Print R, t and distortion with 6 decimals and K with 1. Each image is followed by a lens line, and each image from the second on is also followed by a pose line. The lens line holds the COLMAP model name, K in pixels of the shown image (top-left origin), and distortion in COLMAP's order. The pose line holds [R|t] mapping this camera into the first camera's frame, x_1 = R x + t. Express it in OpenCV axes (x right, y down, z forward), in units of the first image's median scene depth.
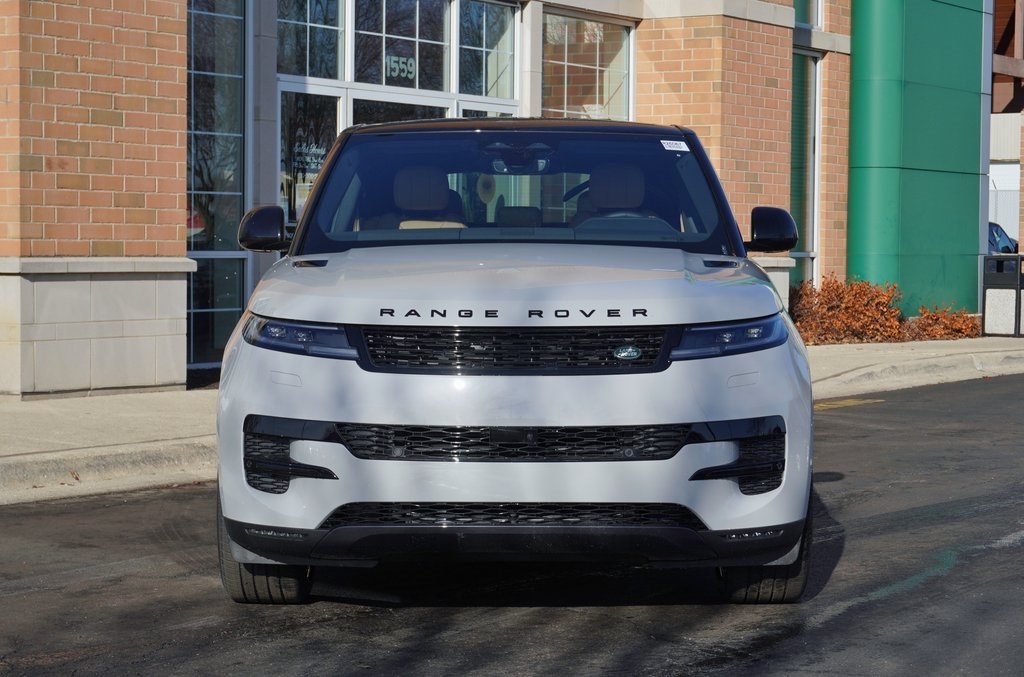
lens RADIAL K [[2359.6, 0, 512.0], [0, 2359.6, 338.5], [0, 0, 1]] dist [-0.013600, -0.320860]
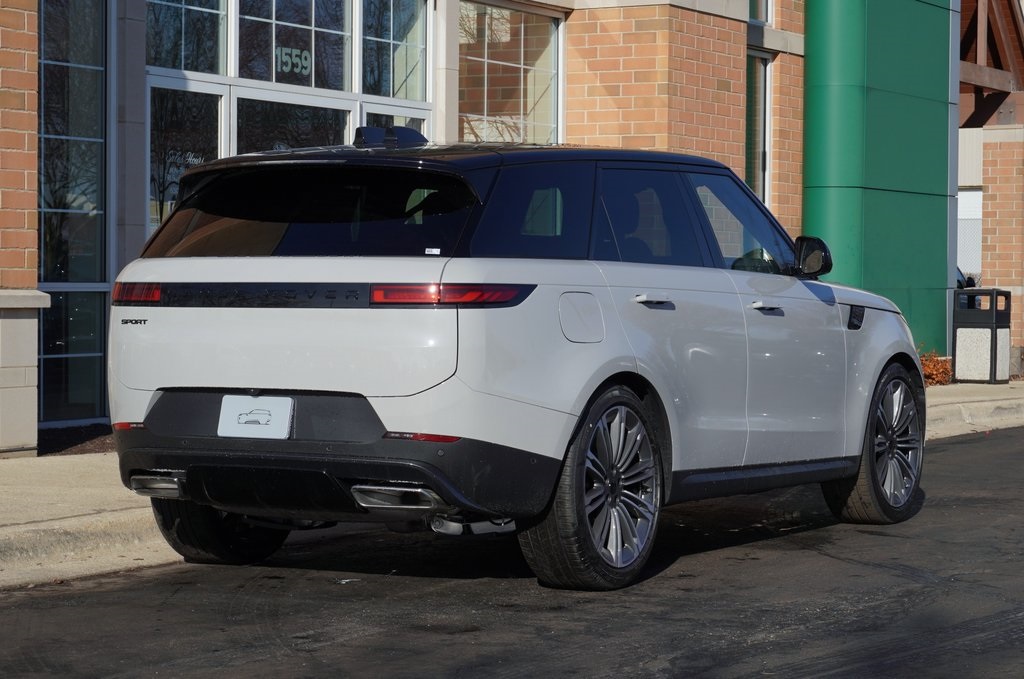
lens RADIAL K [[2550.6, 0, 512.0], [0, 2550.6, 339.5], [0, 0, 1]] dist [-0.012581, -0.183609]
pose [[0.998406, -0.002331, 0.056390, -0.020865], [0.003302, 0.999848, -0.017134, -0.001803], [-0.056342, 0.017293, 0.998262, 0.102723]]
